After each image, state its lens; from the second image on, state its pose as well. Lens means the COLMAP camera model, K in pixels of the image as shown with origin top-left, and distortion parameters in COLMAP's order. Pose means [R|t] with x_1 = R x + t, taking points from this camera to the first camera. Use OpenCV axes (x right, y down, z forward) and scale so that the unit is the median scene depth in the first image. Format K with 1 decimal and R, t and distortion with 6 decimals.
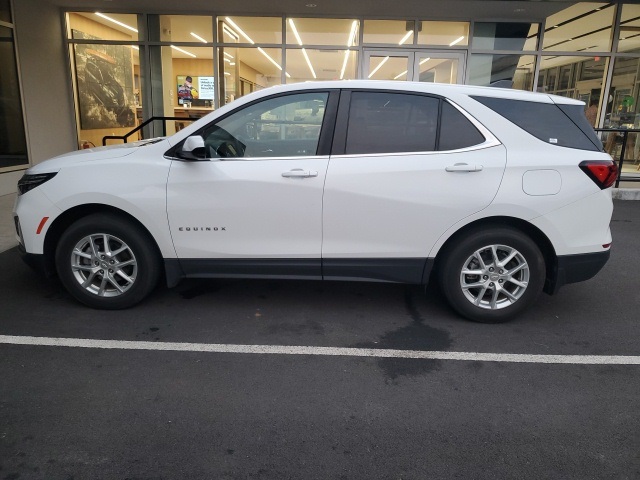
lens RADIAL K [[499.9, 0, 314.7], [0, 499.9, 241.3], [0, 0, 1]] dist [-0.011443, 0.004013]
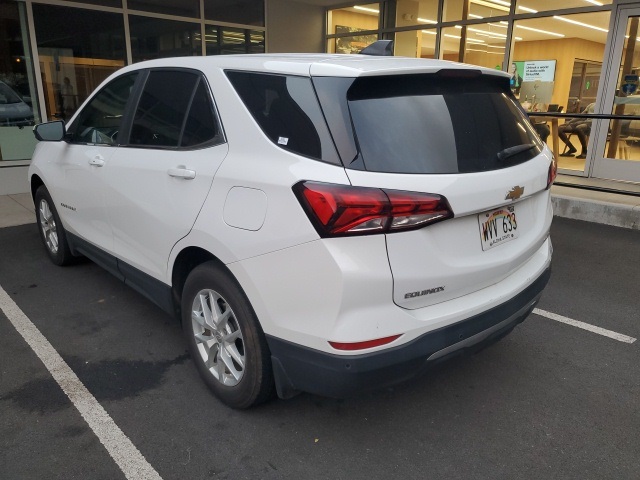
lens RADIAL K [[499.9, 0, 322.9], [0, 499.9, 239.4], [0, 0, 1]] dist [-0.011443, 0.004013]
pose [[0.701130, 0.180842, -0.689720, 0.922287], [-0.170645, 0.981750, 0.083943, -0.143647], [0.692313, 0.058842, 0.719194, 0.610630]]
